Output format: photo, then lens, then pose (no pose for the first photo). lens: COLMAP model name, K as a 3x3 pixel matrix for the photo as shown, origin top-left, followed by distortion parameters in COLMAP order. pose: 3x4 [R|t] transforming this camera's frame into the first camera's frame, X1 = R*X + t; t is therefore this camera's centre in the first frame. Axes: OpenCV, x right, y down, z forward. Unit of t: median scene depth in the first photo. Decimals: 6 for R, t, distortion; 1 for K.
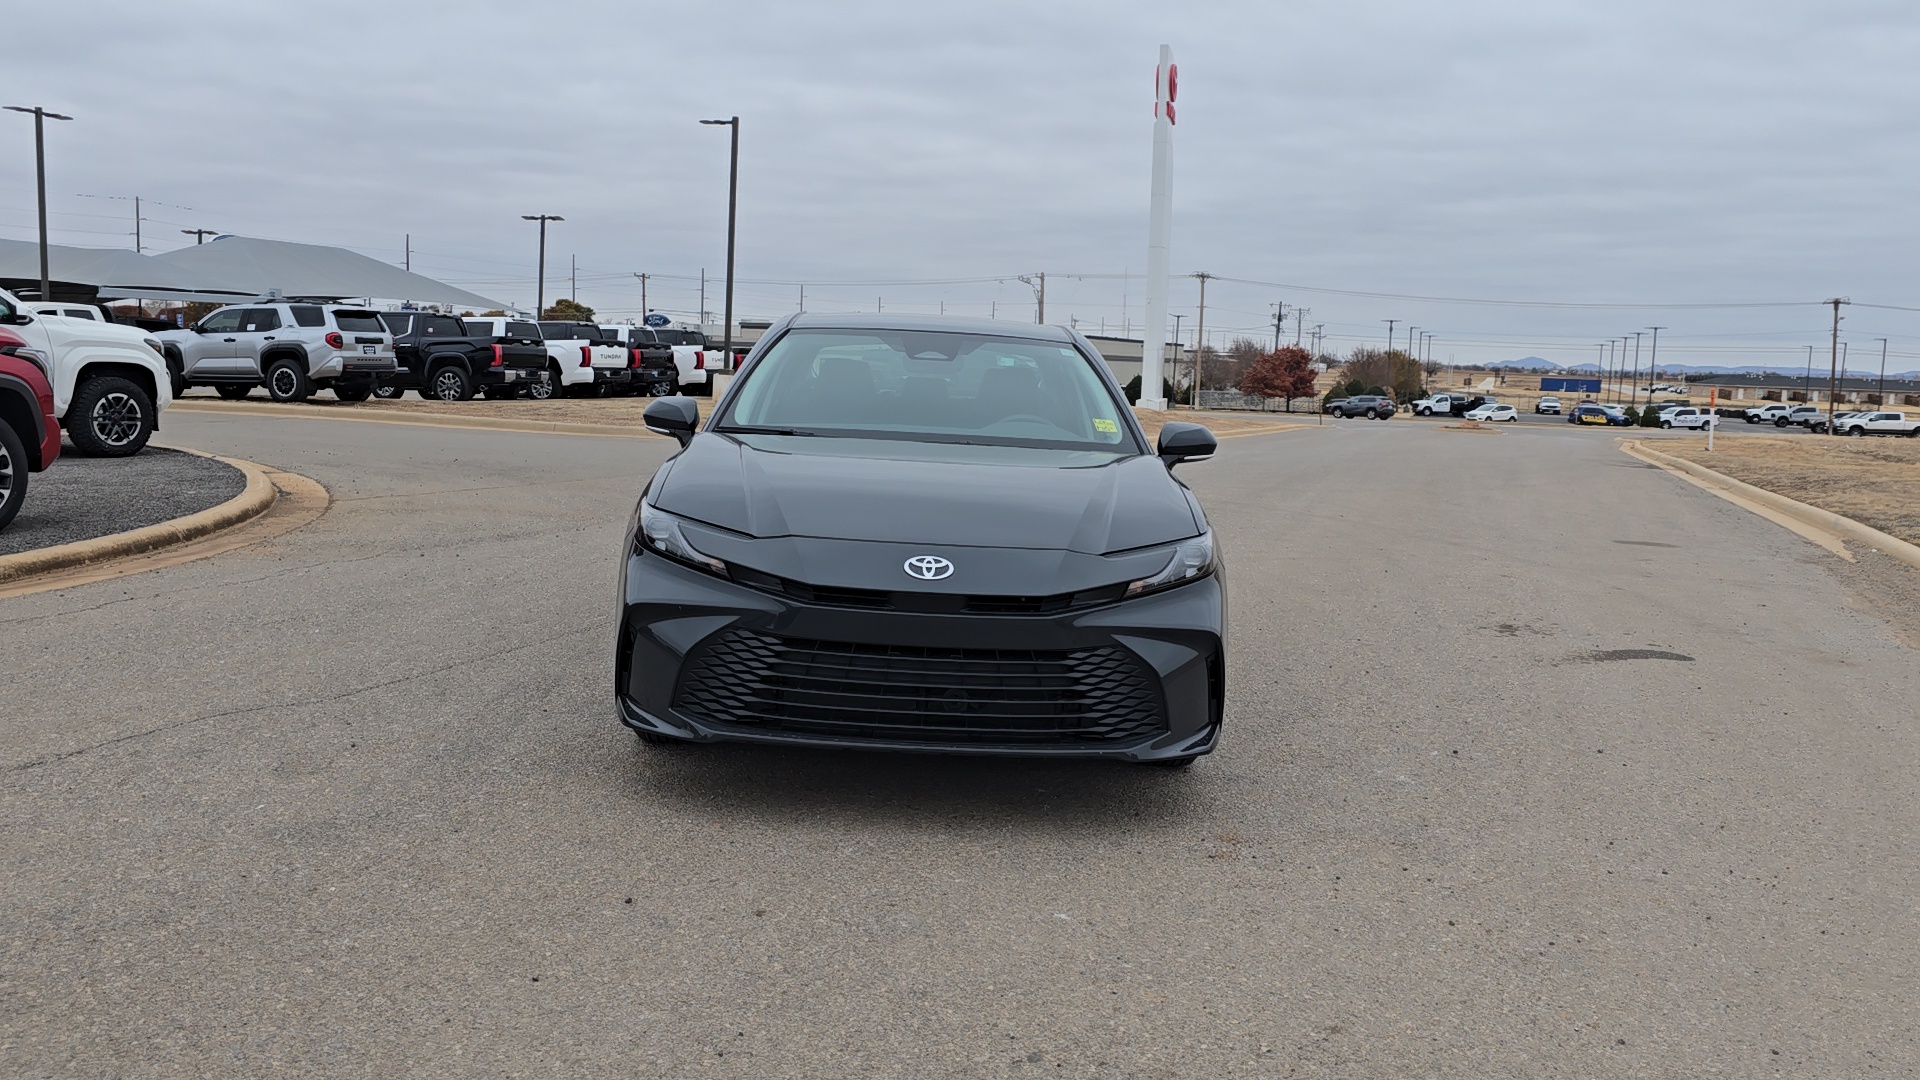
lens RADIAL K [[1628.4, 0, 963.0], [0, 1628.4, 546.3], [0, 0, 1]] dist [0.011009, -0.016004]
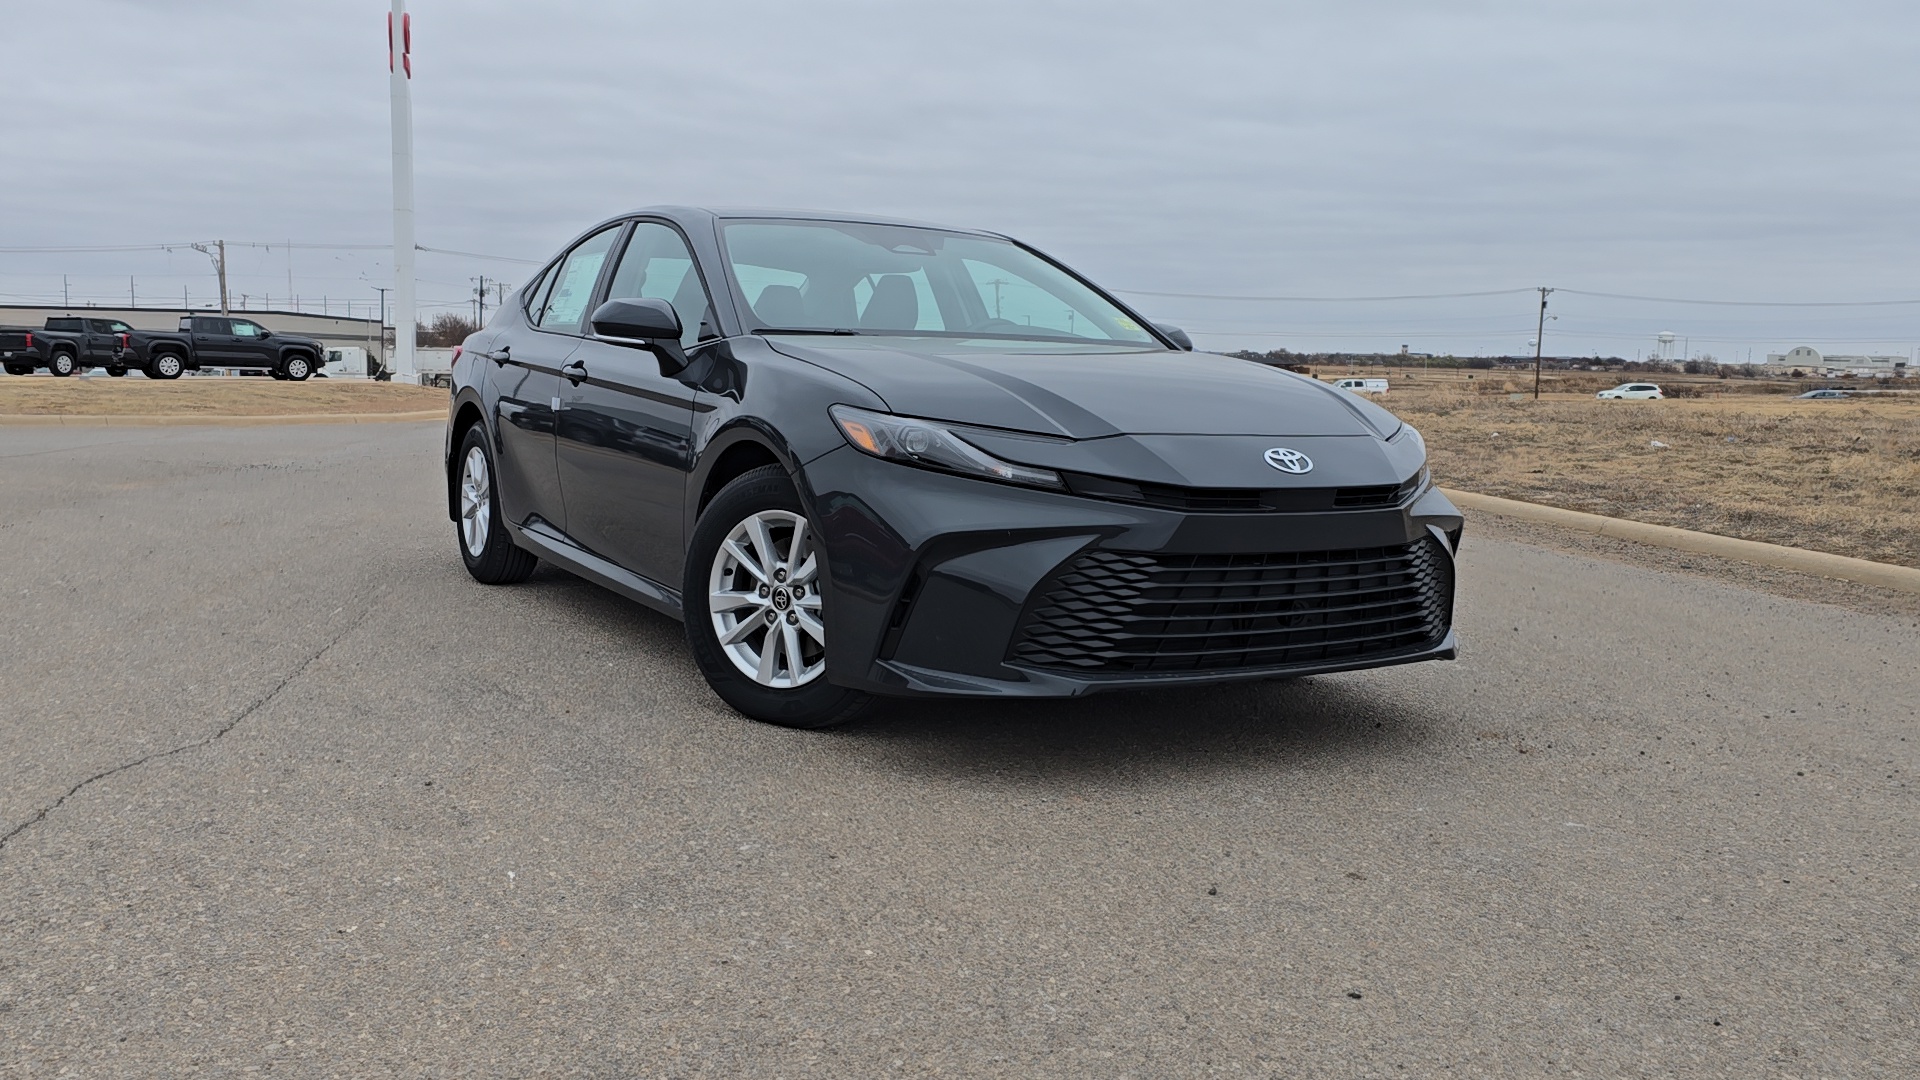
lens RADIAL K [[1628.4, 0, 958.0], [0, 1628.4, 535.4], [0, 0, 1]] dist [0.011009, -0.016004]
pose [[0.868591, -0.076691, 0.489560, -0.588862], [0.074826, 0.996922, 0.023413, 0.019055], [-0.489848, 0.016296, 0.871655, 0.332948]]
